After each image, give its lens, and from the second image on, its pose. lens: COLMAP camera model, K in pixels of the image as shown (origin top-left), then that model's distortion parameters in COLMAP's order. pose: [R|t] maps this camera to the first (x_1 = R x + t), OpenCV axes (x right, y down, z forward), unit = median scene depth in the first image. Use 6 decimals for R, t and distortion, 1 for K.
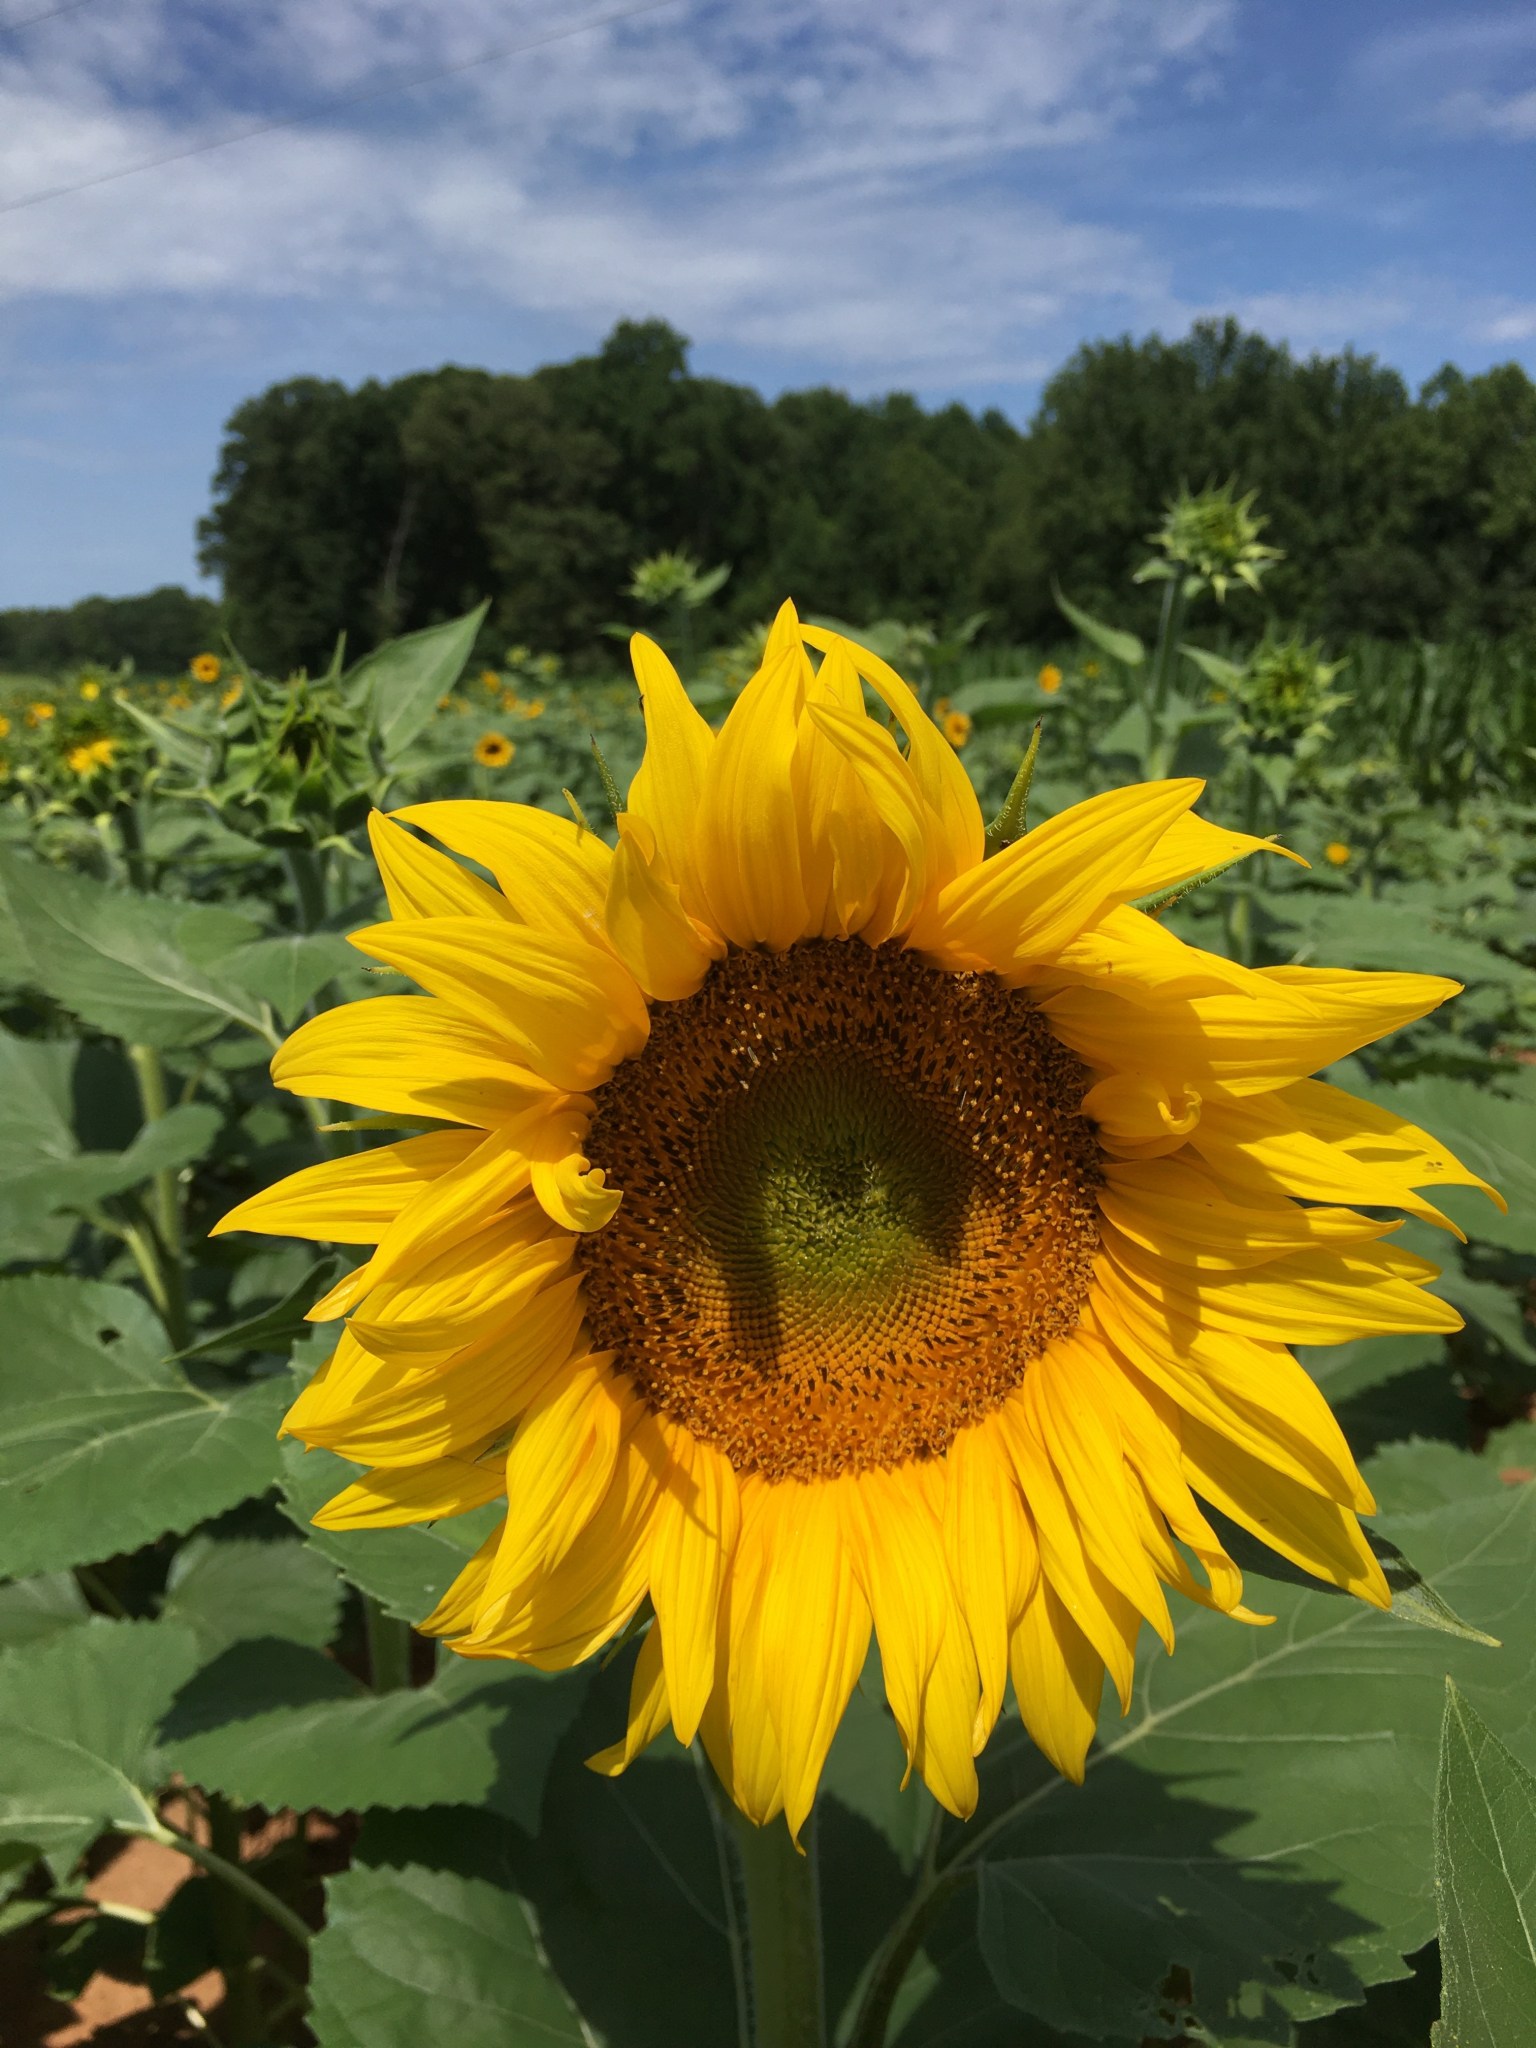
lens RADIAL K [[1930.8, 0, 714.6], [0, 1930.8, 1021.6], [0, 0, 1]] dist [0.102786, -0.258521]
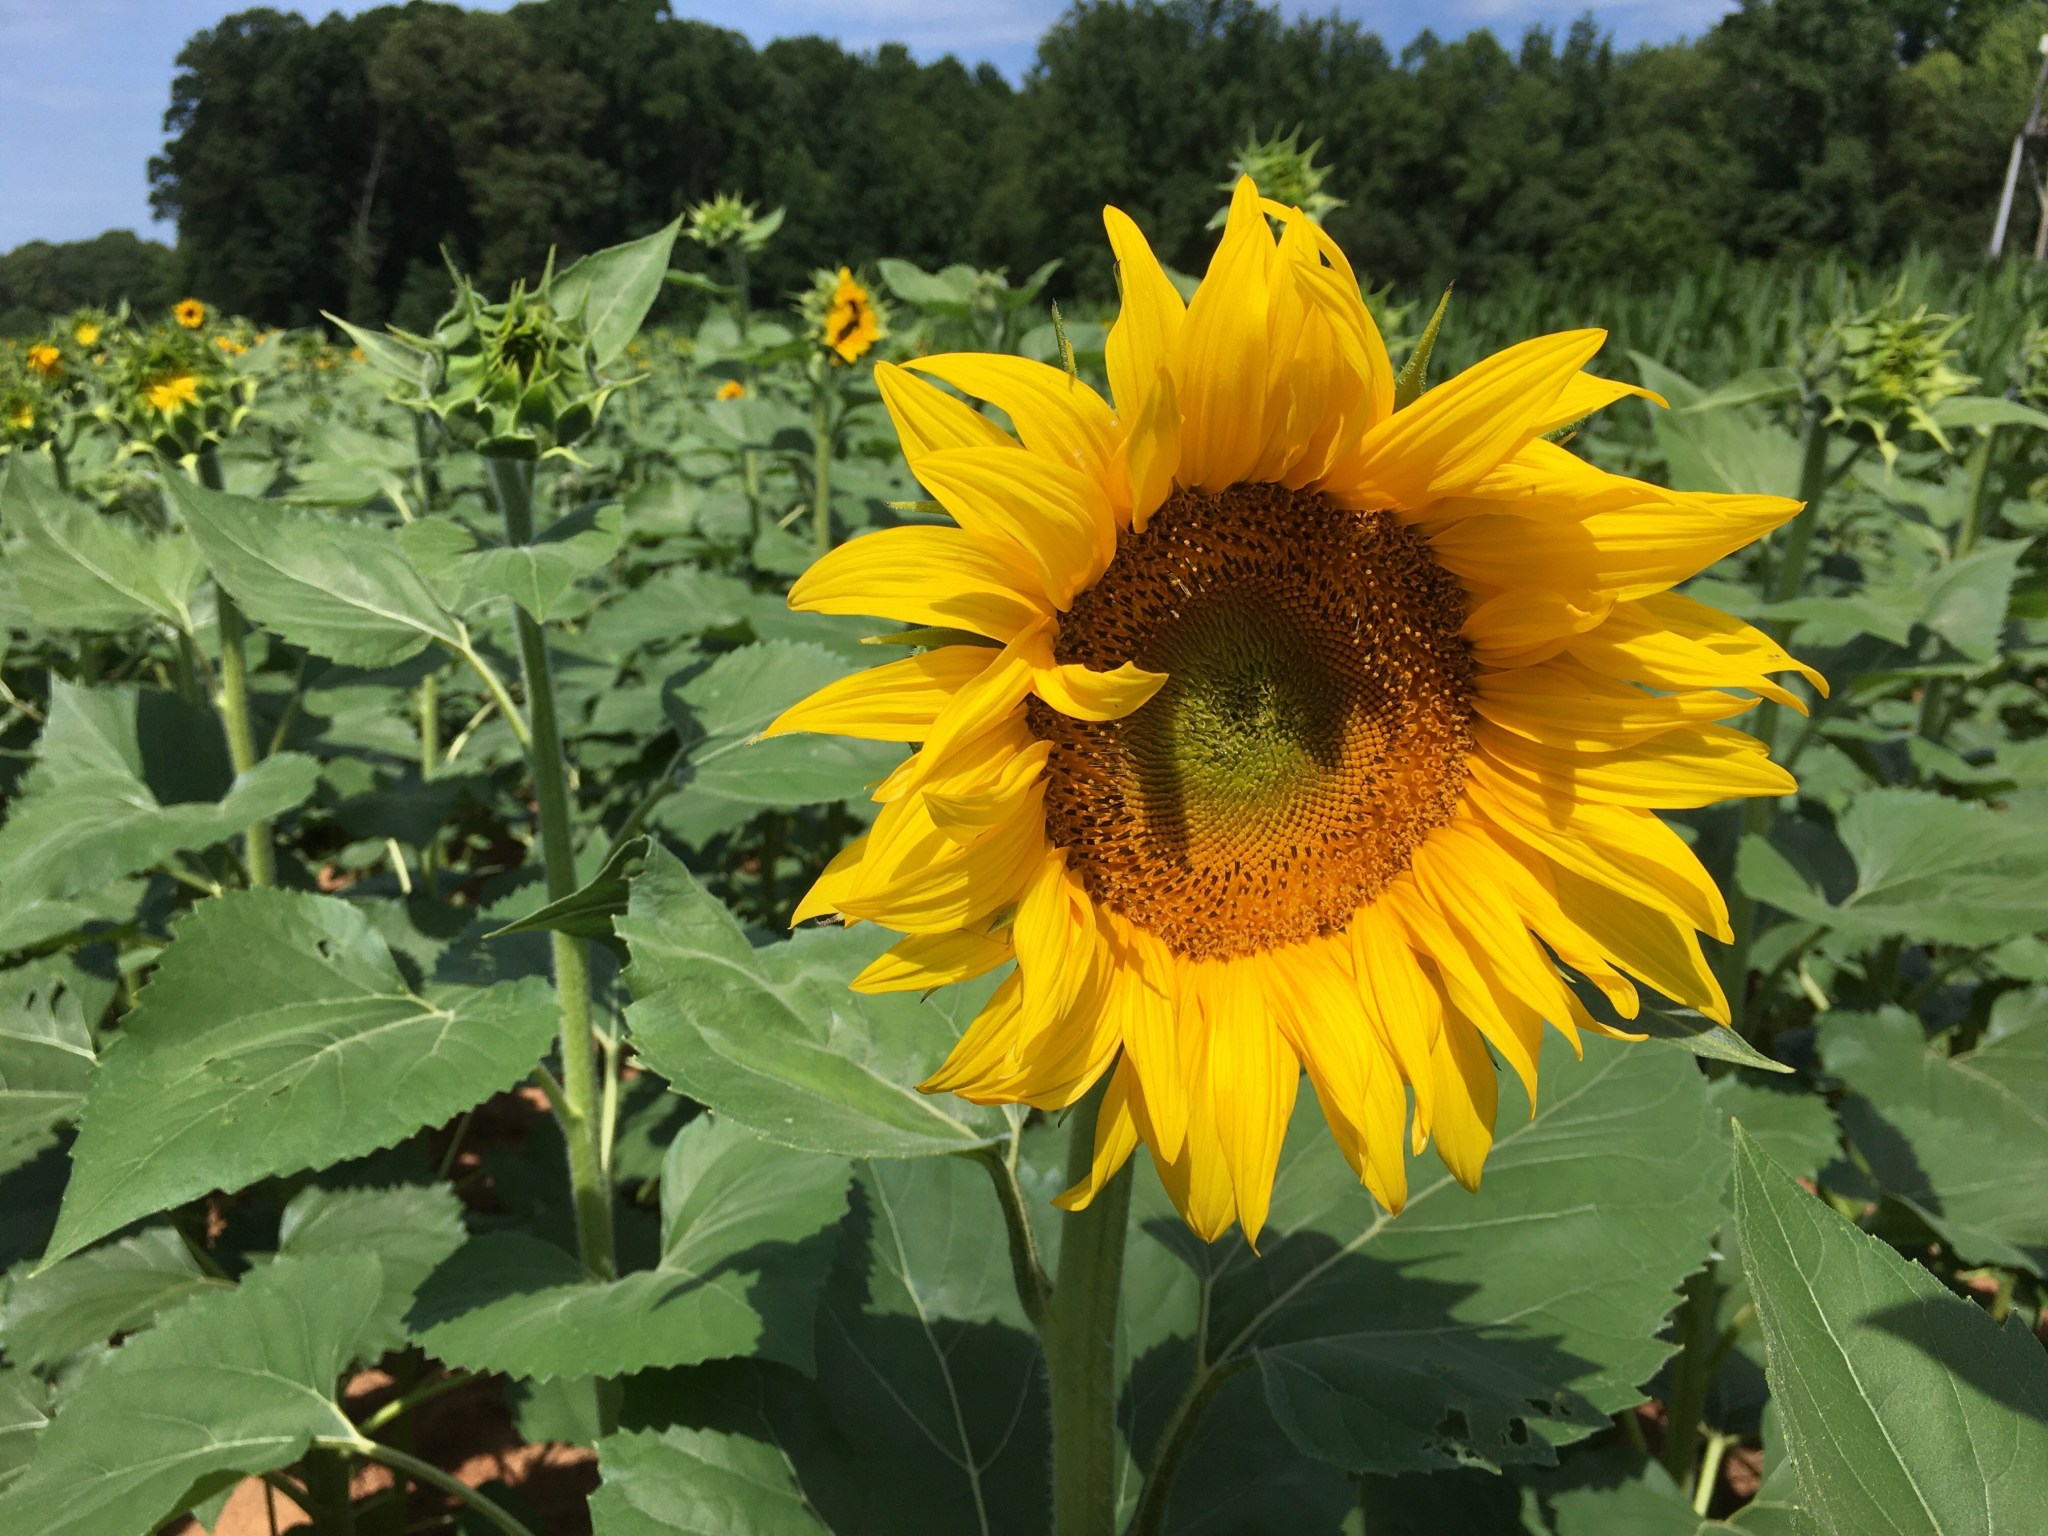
lens RADIAL K [[1942.8, 0, 1005.8], [0, 1942.8, 765.8], [0, 0, 1]] dist [0.090850, -0.194767]
pose [[0.988638, -0.026434, 0.147975, -0.242889], [0.020332, 0.998885, 0.042600, 0.067361], [-0.148936, -0.039107, 0.988073, -0.117487]]
